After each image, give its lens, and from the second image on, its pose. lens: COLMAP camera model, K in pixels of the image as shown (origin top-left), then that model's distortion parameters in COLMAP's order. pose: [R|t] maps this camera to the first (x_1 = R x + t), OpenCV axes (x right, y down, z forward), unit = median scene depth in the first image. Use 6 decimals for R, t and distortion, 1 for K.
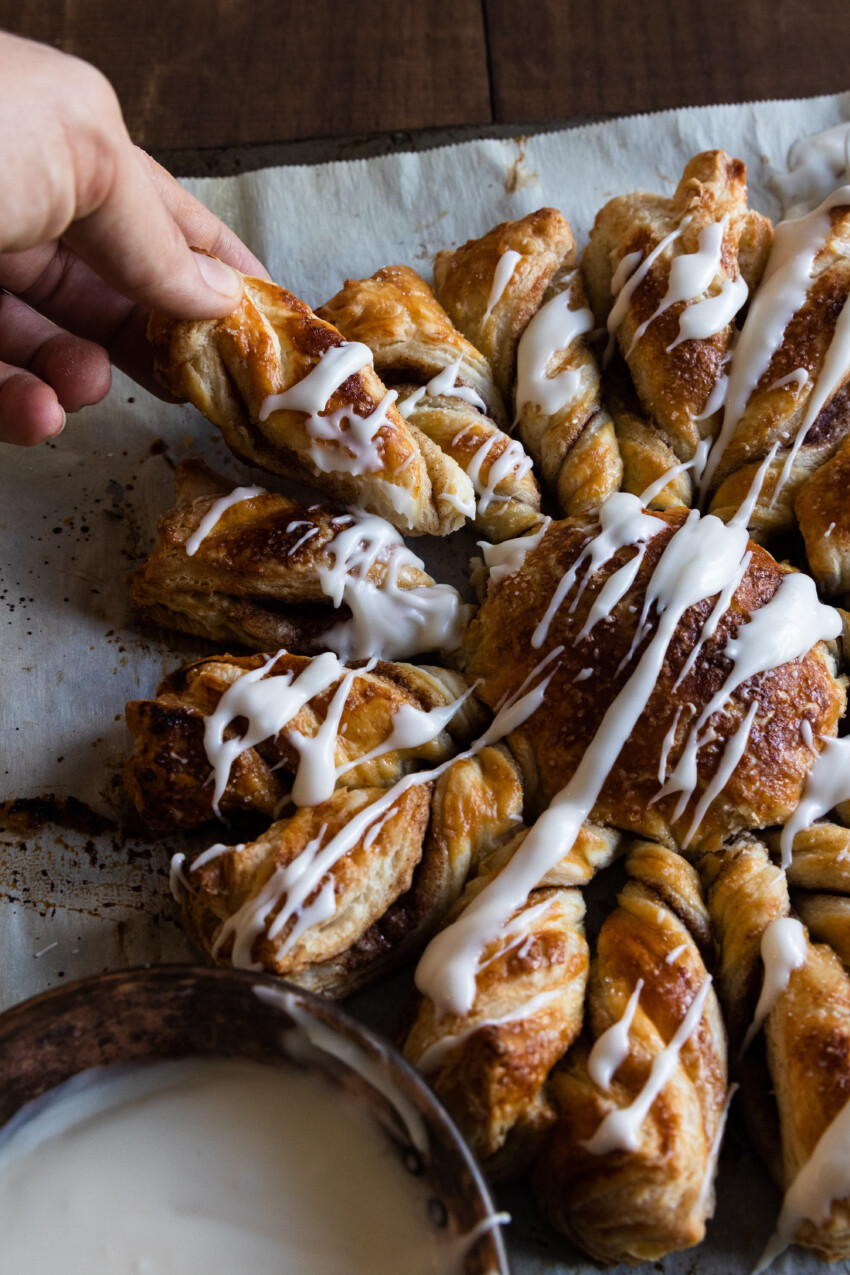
lens RADIAL K [[1320.7, 0, 425.0], [0, 1320.7, 637.5], [0, 0, 1]] dist [-0.006671, -0.001476]
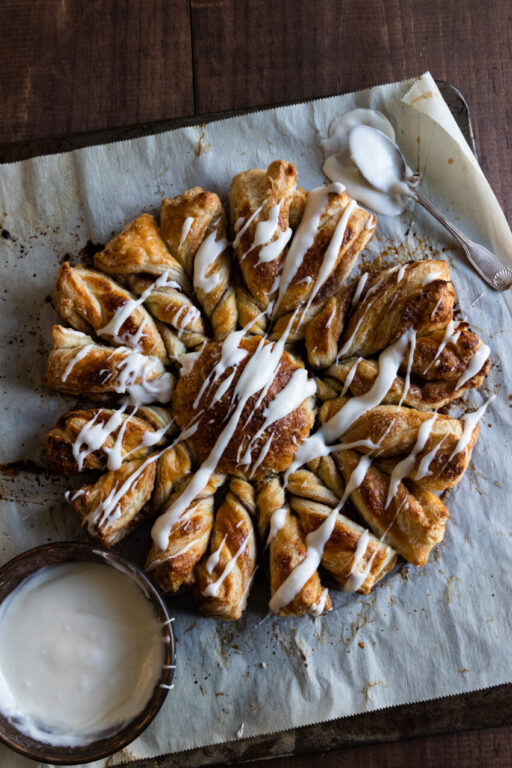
lens RADIAL K [[795.5, 0, 256.0], [0, 795.5, 384.0], [0, 0, 1]] dist [-0.006671, -0.001476]
pose [[0.999577, -0.021136, -0.019969, 0.233824], [0.026885, 0.933419, 0.357780, -0.591530], [0.011078, -0.358165, 0.933592, -0.462402]]
